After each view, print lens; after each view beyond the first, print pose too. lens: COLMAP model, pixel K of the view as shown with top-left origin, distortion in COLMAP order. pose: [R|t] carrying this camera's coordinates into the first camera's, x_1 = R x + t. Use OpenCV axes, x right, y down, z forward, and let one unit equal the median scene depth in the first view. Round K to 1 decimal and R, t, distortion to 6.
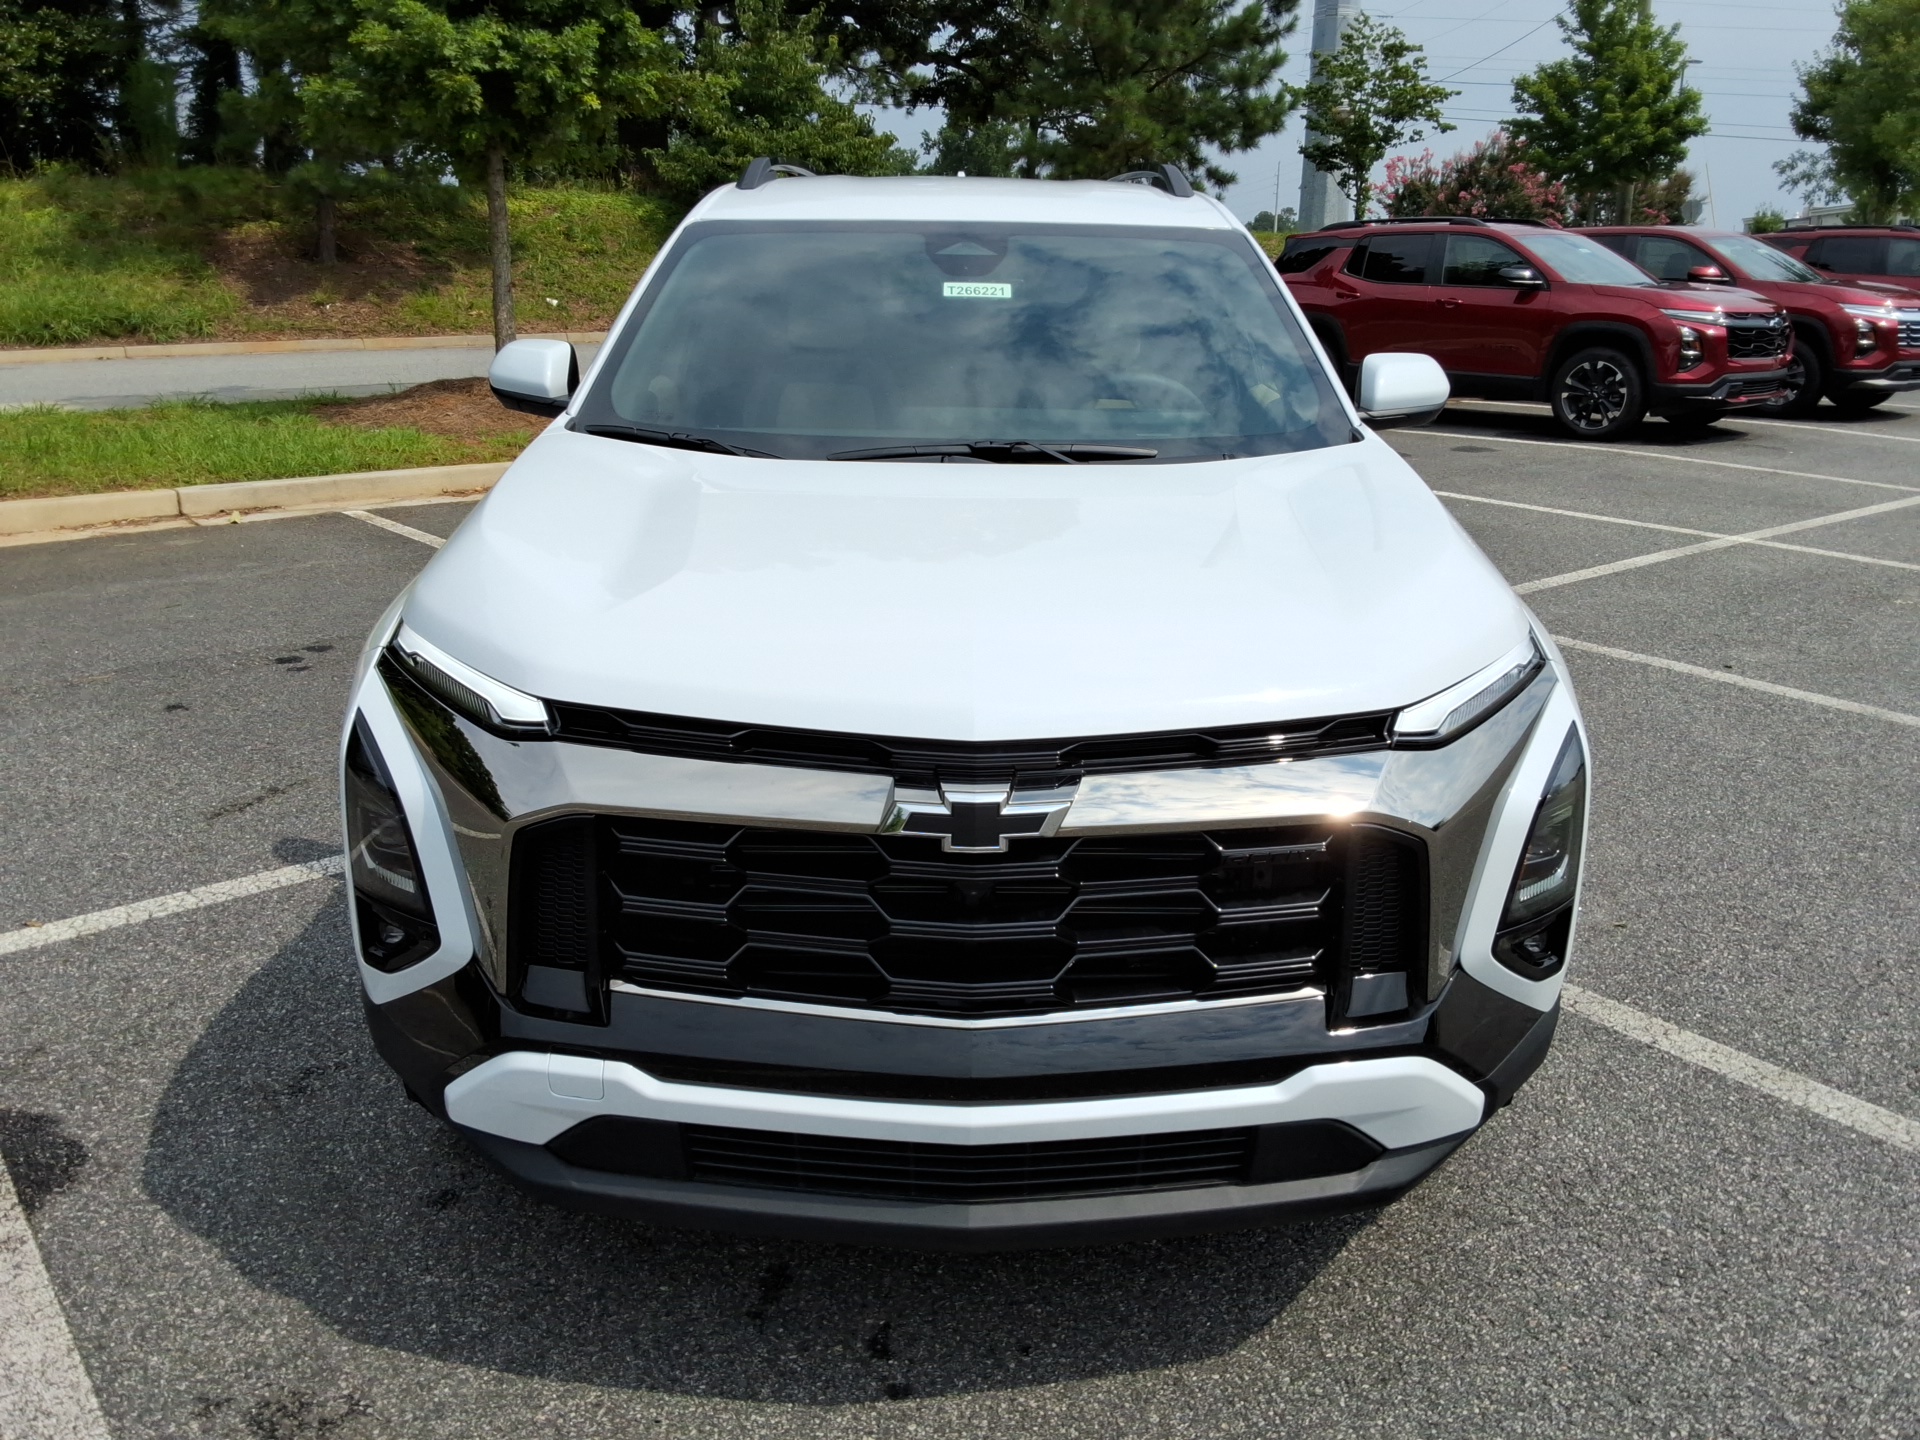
lens RADIAL K [[1547.2, 0, 960.0], [0, 1547.2, 720.0], [0, 0, 1]] dist [0.067221, -0.107779]
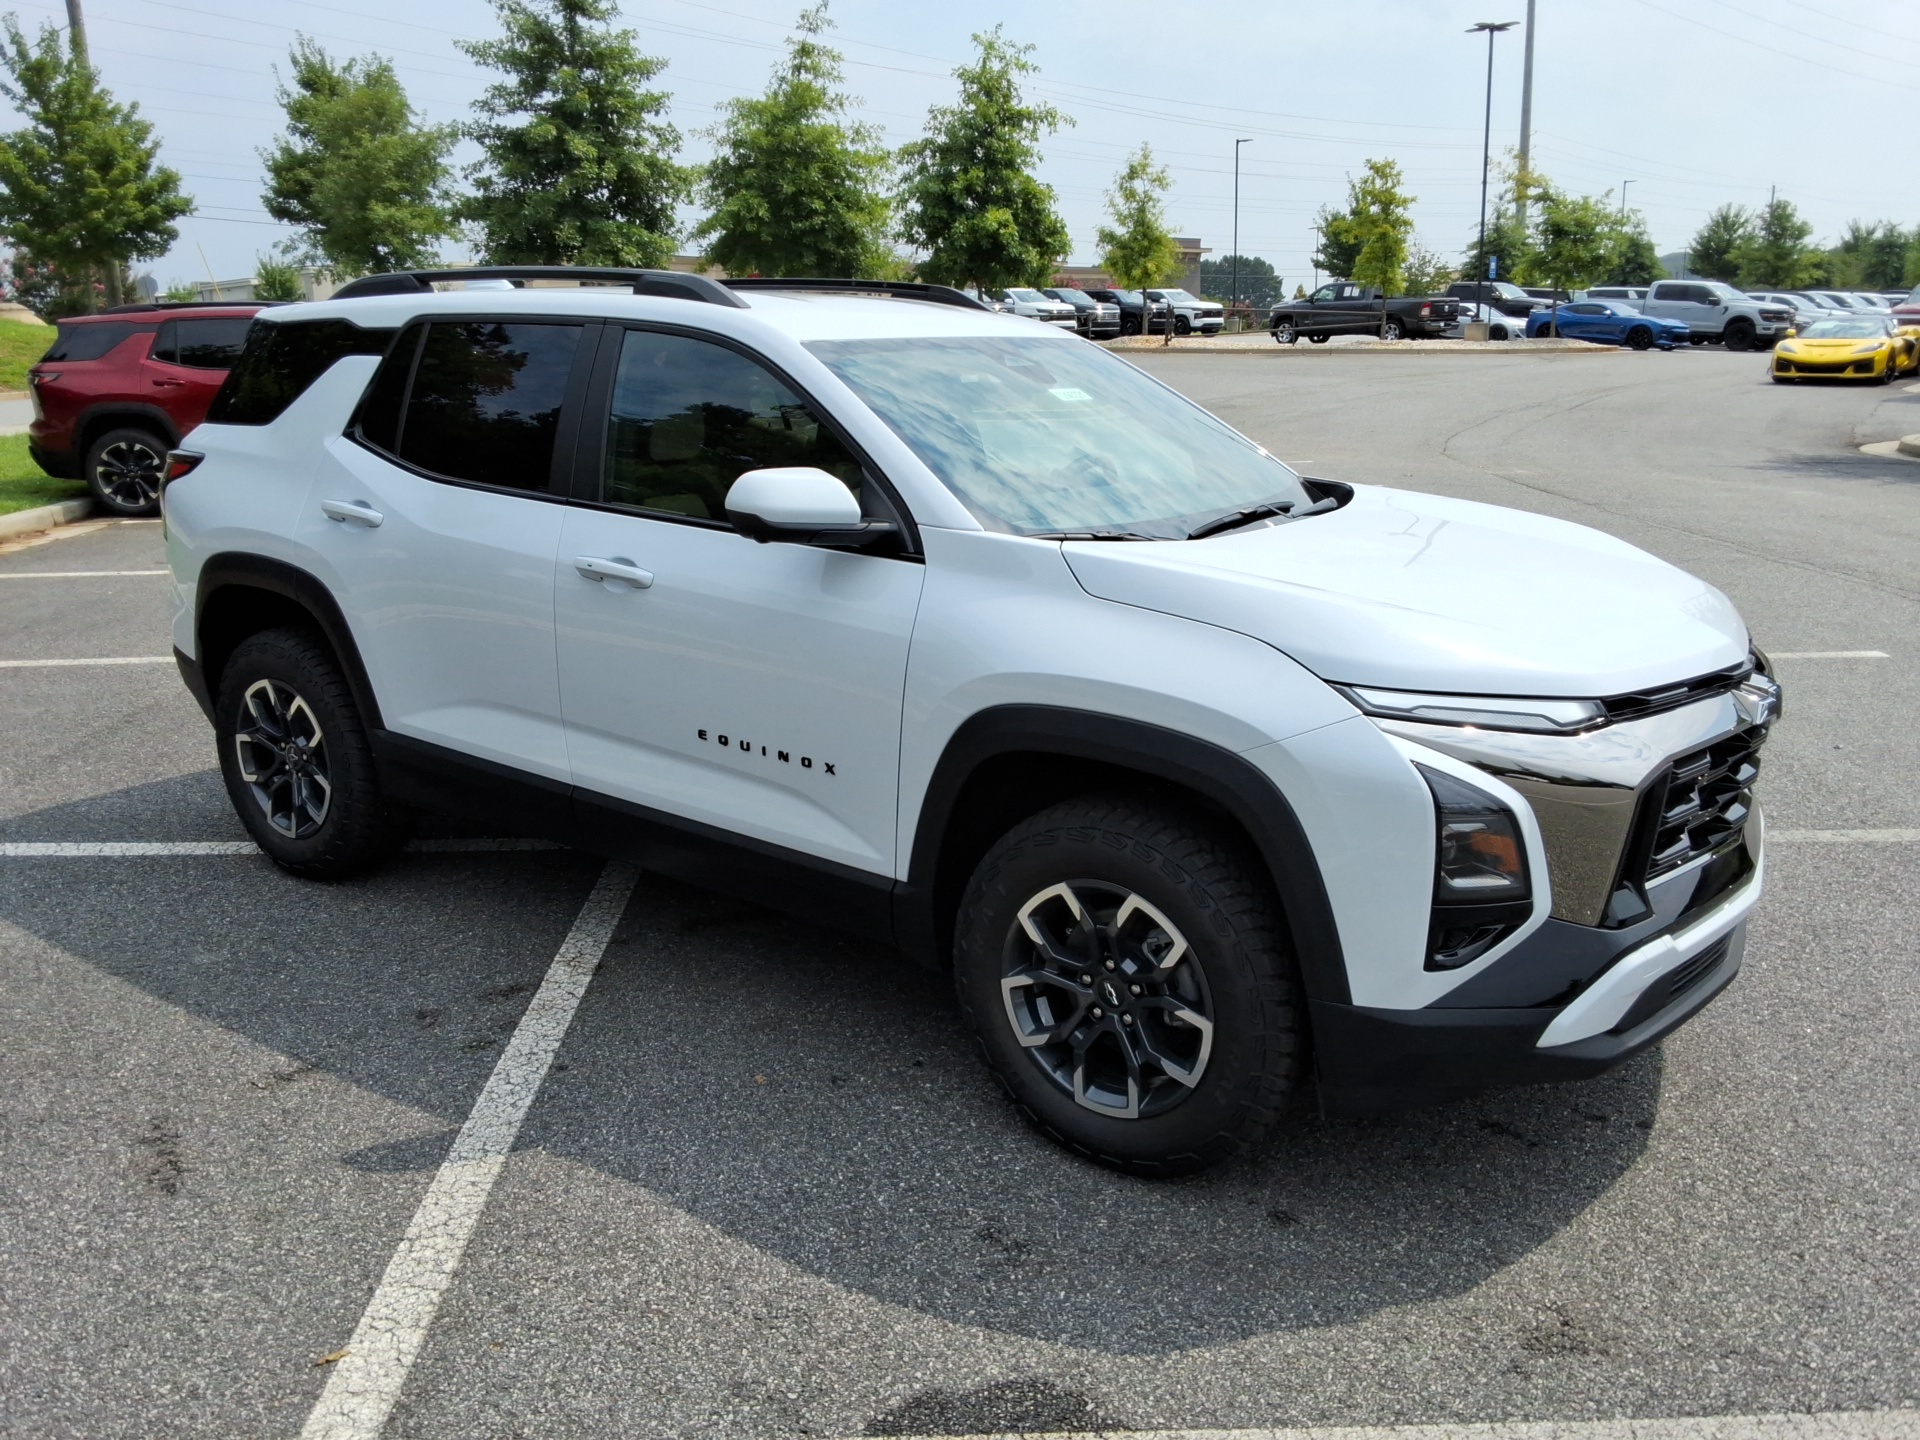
lens RADIAL K [[1550.7, 0, 973.8], [0, 1550.7, 703.2], [0, 0, 1]] dist [0.110397, -0.178470]
pose [[0.587877, -0.196646, 0.784685, -0.089943], [0.239440, 0.968838, 0.063410, -0.012247], [-0.772702, 0.150608, 0.616643, 0.030220]]
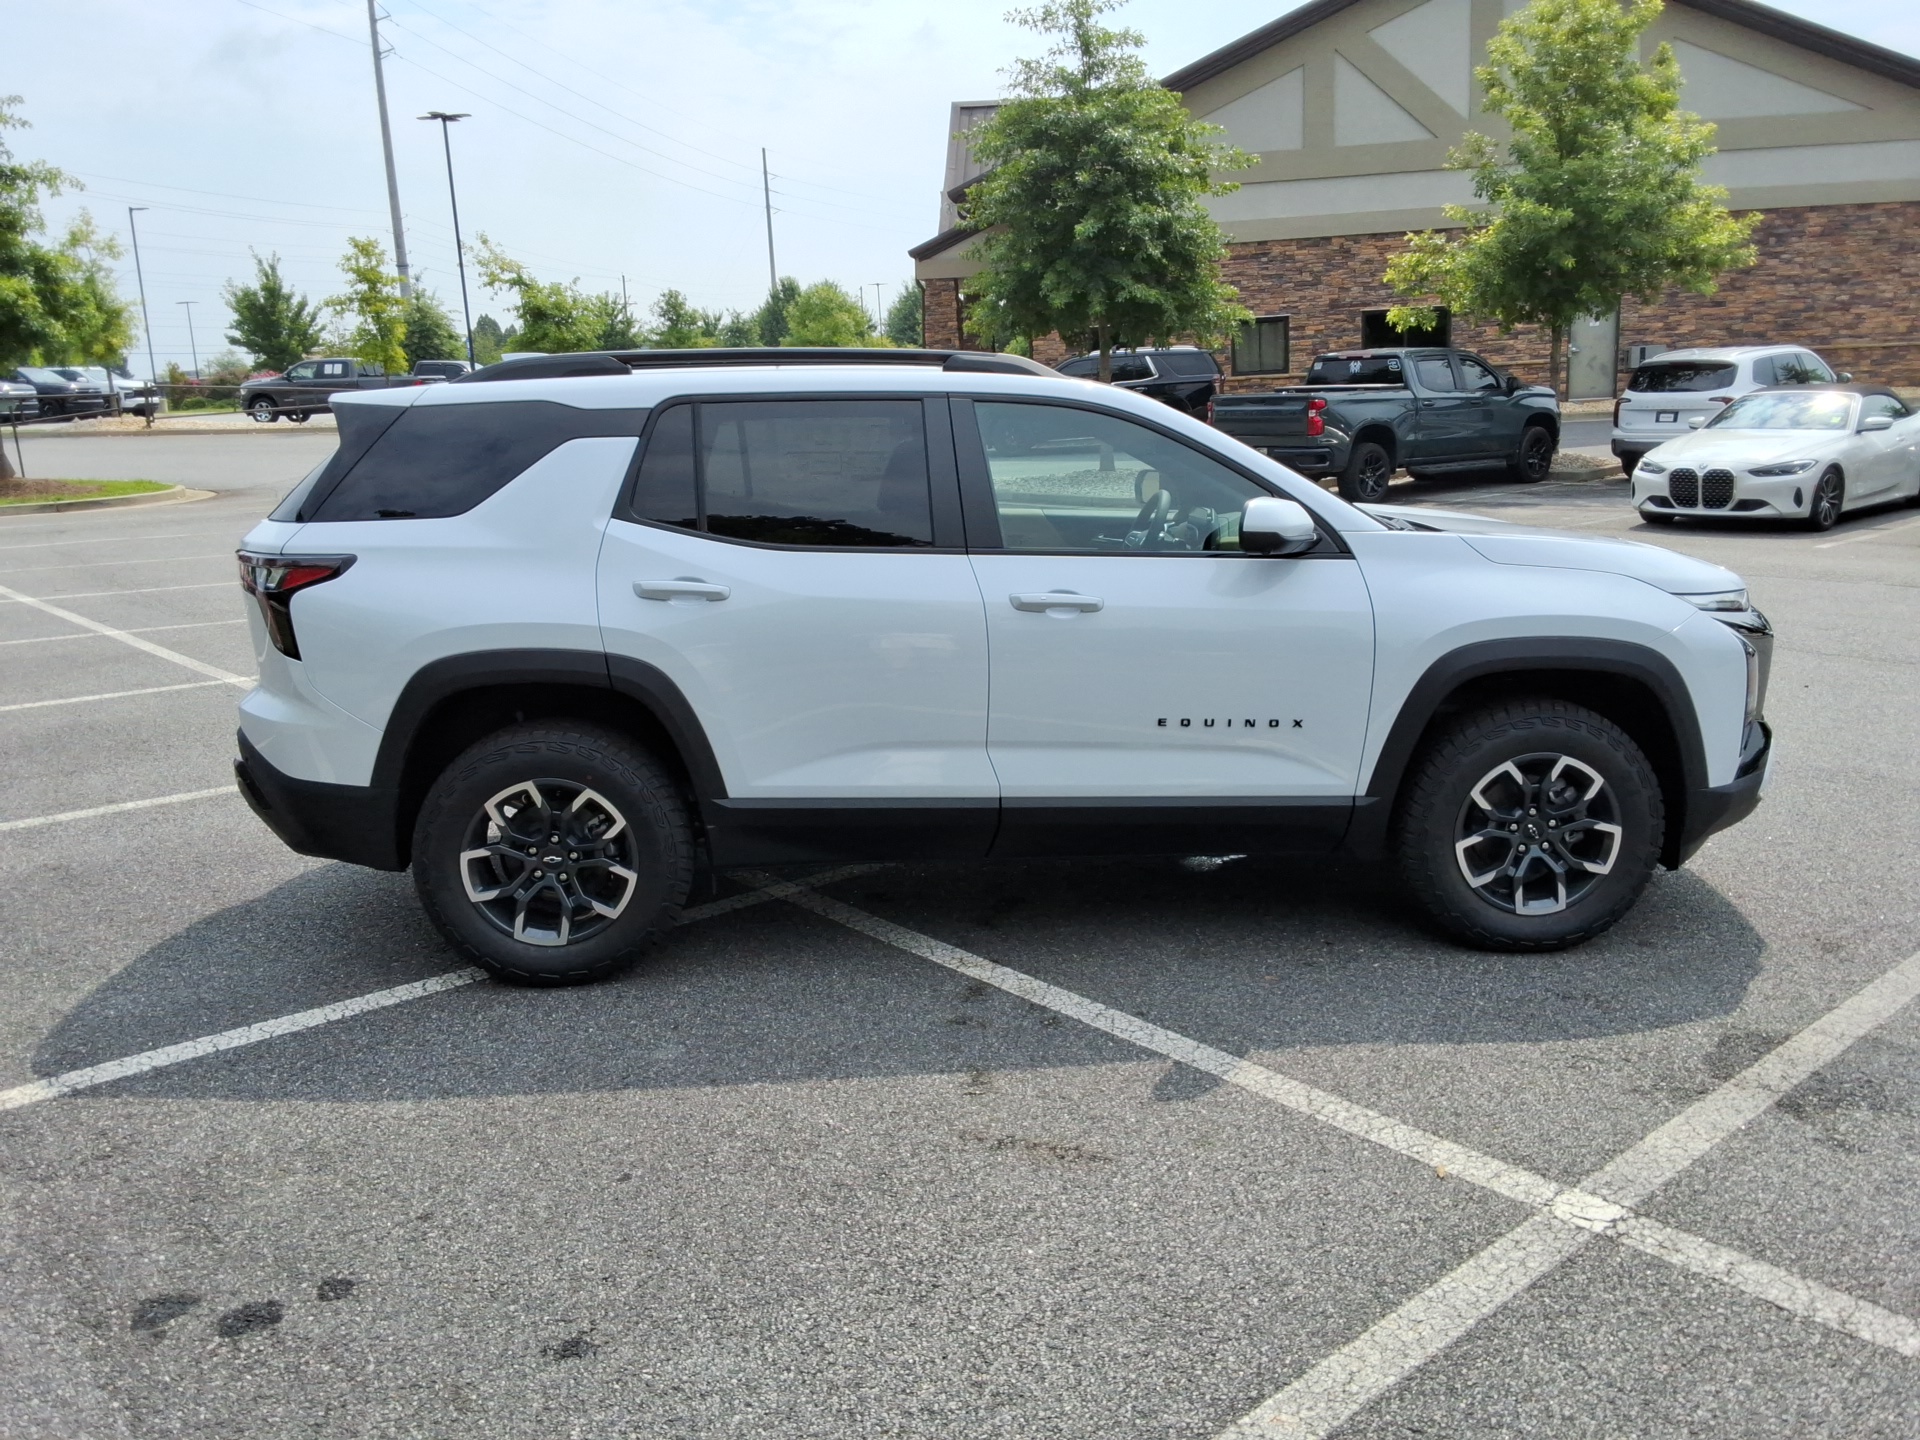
lens RADIAL K [[1550.7, 0, 973.8], [0, 1550.7, 703.2], [0, 0, 1]] dist [0.110397, -0.178470]
pose [[-0.056391, -0.201441, 0.977876, -0.138999], [0.310721, 0.927254, 0.208931, -0.038753], [-0.948827, 0.315629, 0.010303, 0.114778]]
